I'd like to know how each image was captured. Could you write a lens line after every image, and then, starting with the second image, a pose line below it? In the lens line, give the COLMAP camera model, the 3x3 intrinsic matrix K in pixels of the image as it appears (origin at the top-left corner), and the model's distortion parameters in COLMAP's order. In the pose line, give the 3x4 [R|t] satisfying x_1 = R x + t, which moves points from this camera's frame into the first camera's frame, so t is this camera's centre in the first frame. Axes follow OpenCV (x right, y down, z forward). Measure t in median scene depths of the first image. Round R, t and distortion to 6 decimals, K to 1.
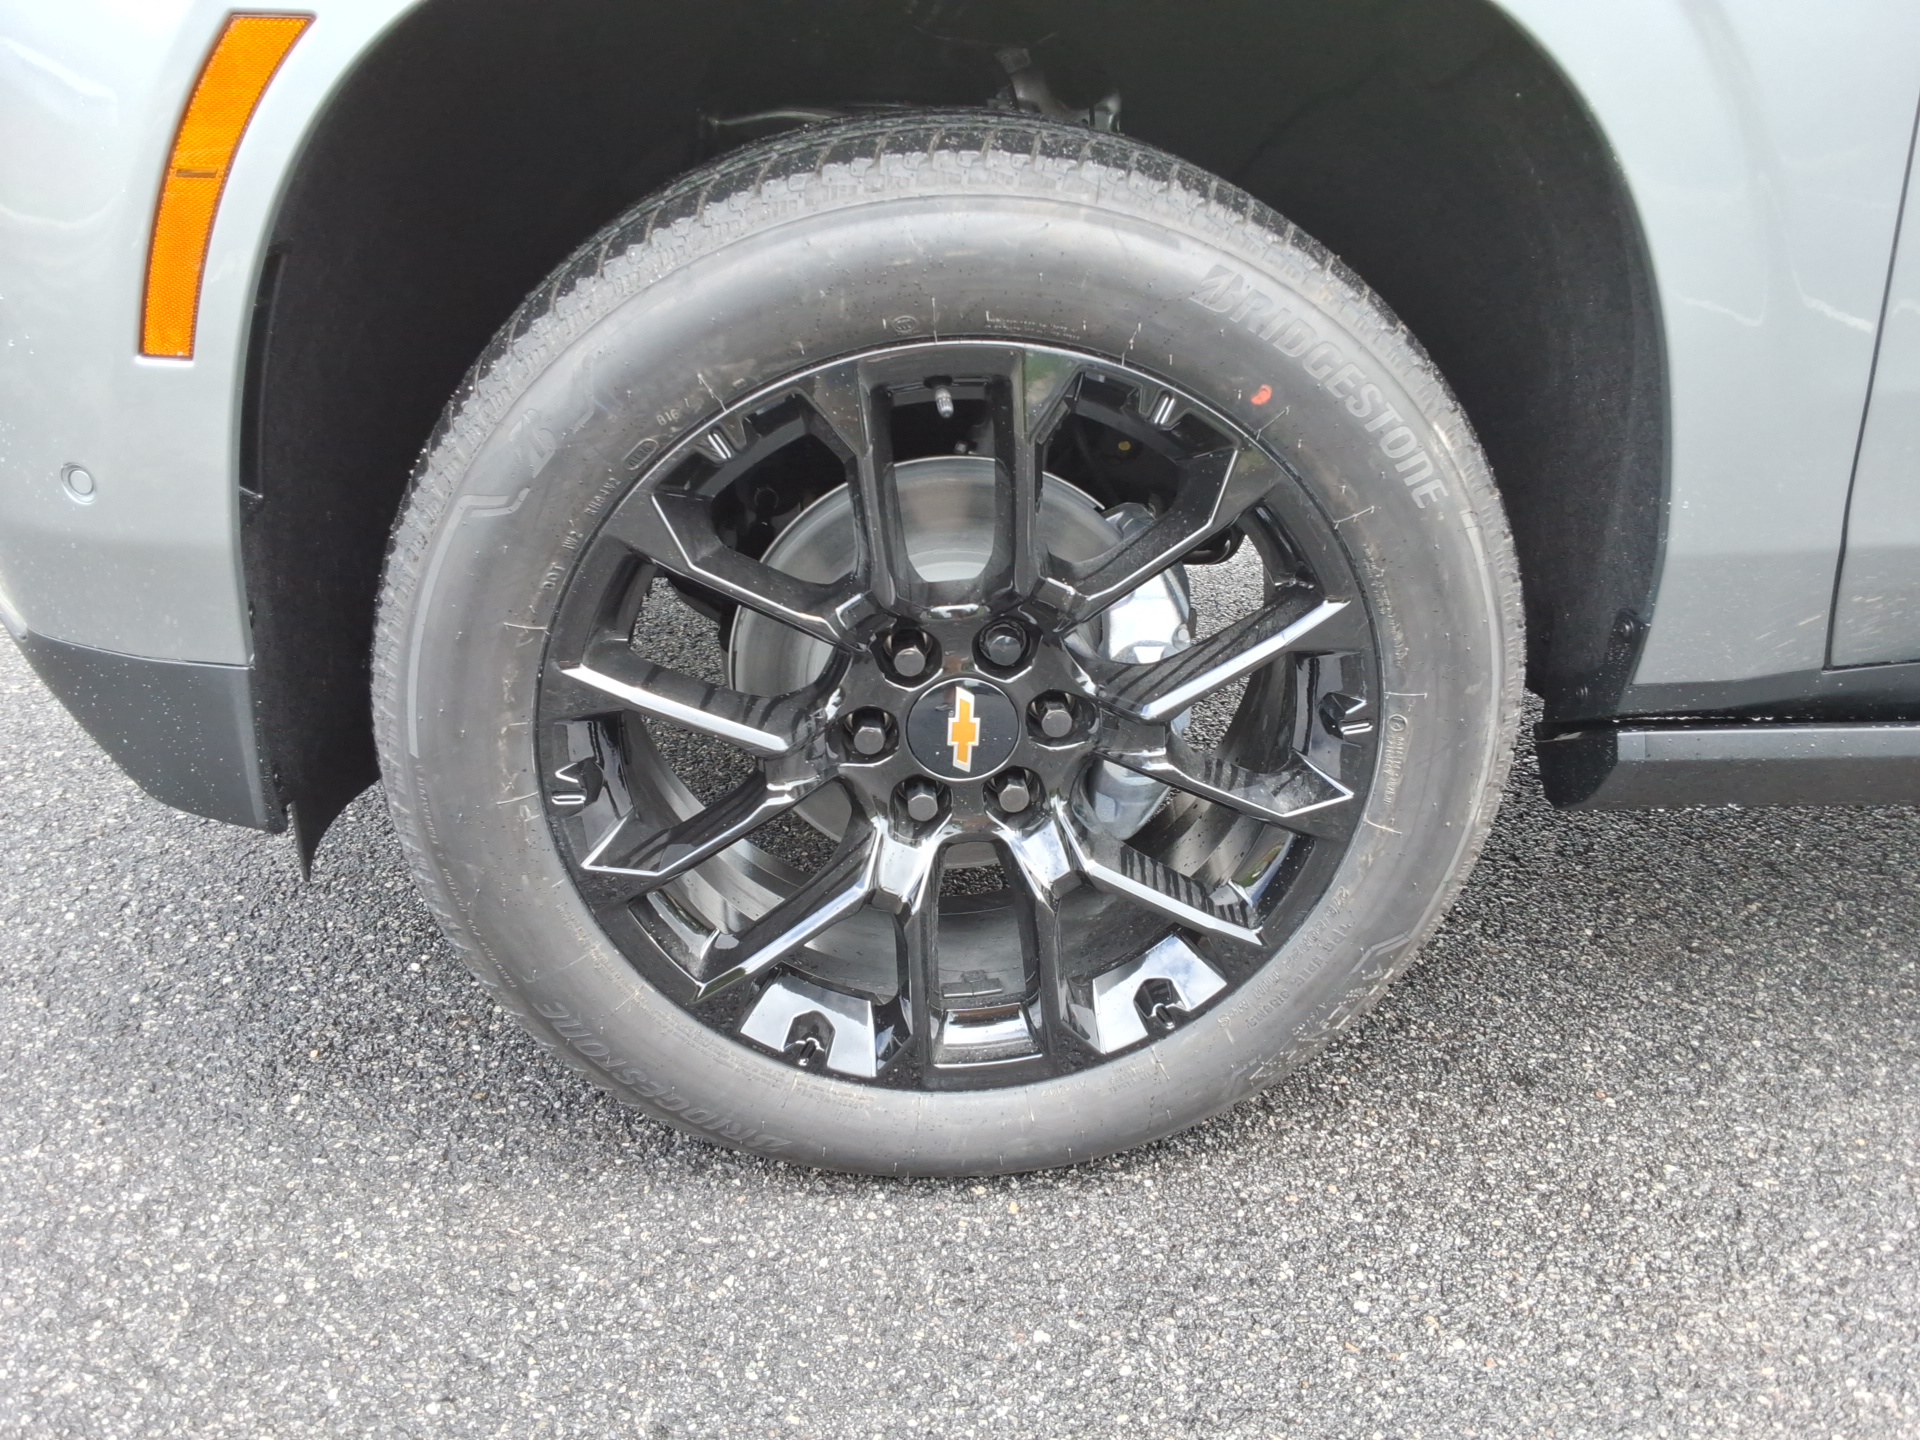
lens RADIAL K [[1543.4, 0, 971.3], [0, 1543.4, 703.6], [0, 0, 1]] dist [0.113304, -0.182274]
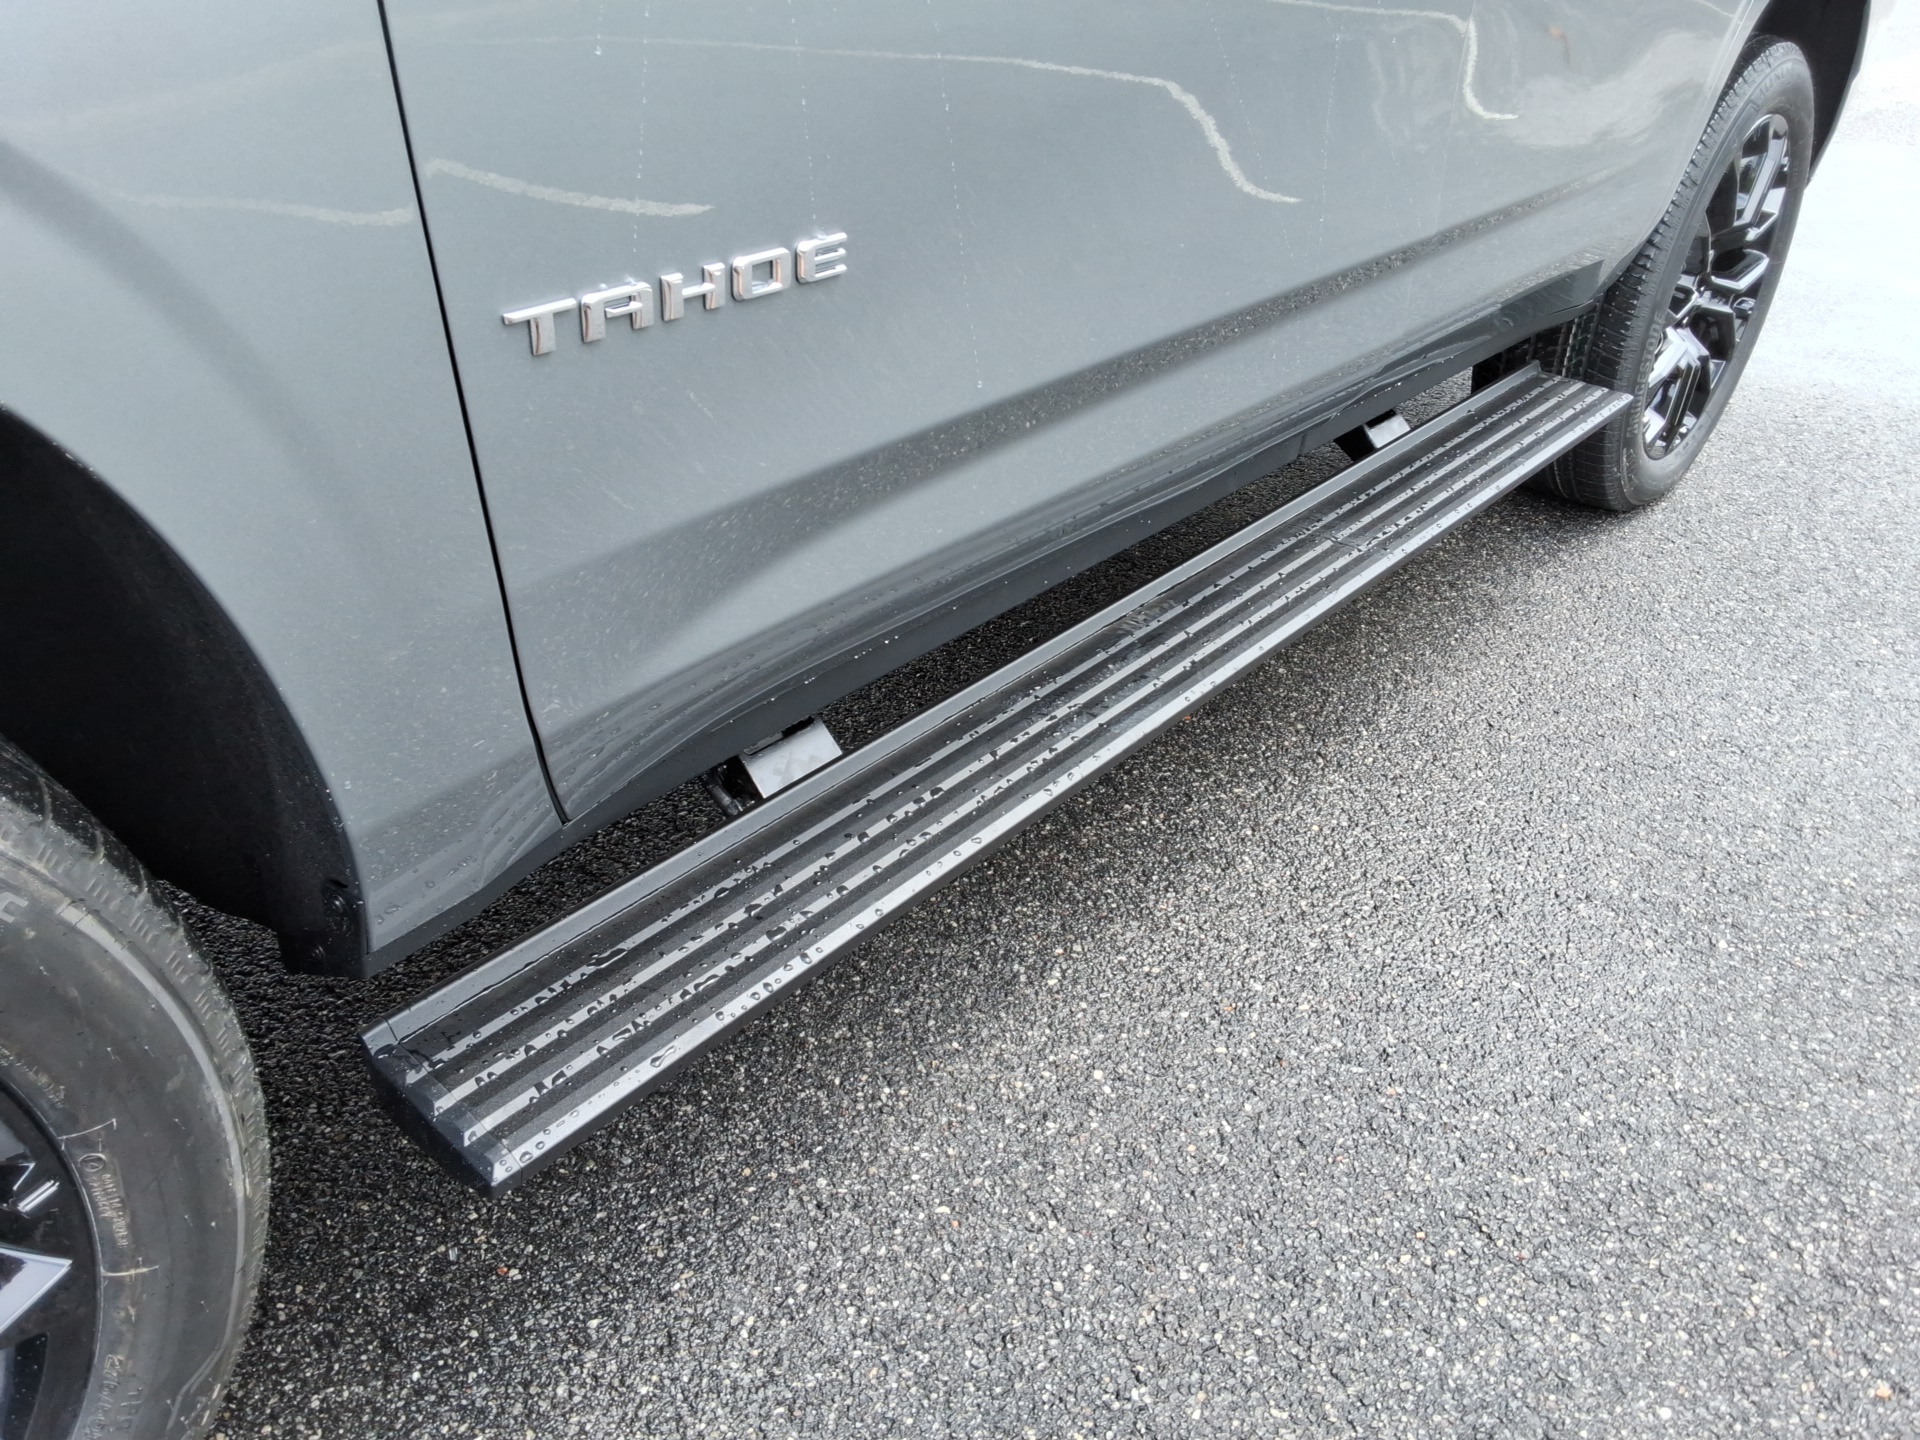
lens RADIAL K [[1550.8, 0, 962.1], [0, 1550.8, 685.2], [0, 0, 1]] dist [0.097385, -0.177134]
pose [[0.706271, -0.351594, 0.614461, 0.175005], [0.269336, 0.936134, 0.226077, -0.235729], [-0.654706, 0.005825, 0.755862, 0.160433]]
